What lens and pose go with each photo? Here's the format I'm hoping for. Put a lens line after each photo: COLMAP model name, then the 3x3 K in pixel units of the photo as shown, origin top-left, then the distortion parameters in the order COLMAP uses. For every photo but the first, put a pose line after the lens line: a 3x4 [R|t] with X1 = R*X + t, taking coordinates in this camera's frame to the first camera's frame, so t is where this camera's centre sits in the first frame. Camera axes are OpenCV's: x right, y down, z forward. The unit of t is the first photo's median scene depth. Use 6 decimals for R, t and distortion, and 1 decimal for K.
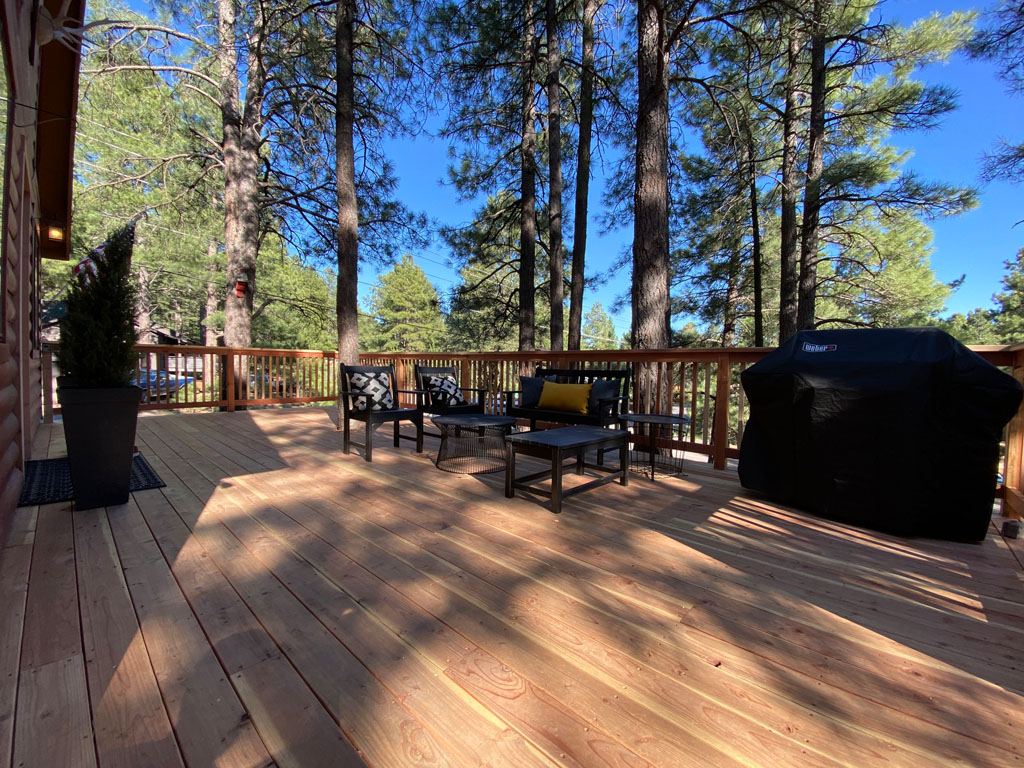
lens RADIAL K [[418.0, 0, 513.1], [0, 418.0, 381.4], [0, 0, 1]] dist [-0.001541, -0.001065]
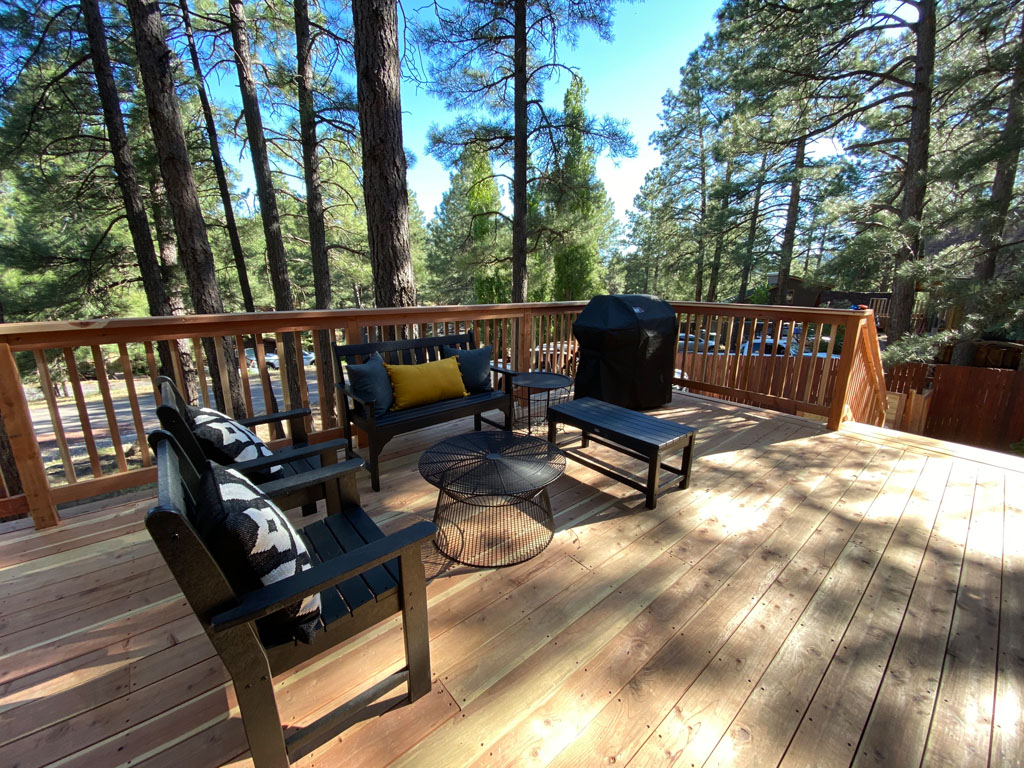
lens RADIAL K [[418.0, 0, 514.4], [0, 418.0, 380.5], [0, 0, 1]] dist [-0.001541, -0.001065]
pose [[0.112614, -0.262983, 0.958205, -1.229760], [0.023820, 0.964777, 0.261988, -0.339971], [-0.993353, -0.006679, 0.114912, 1.764584]]
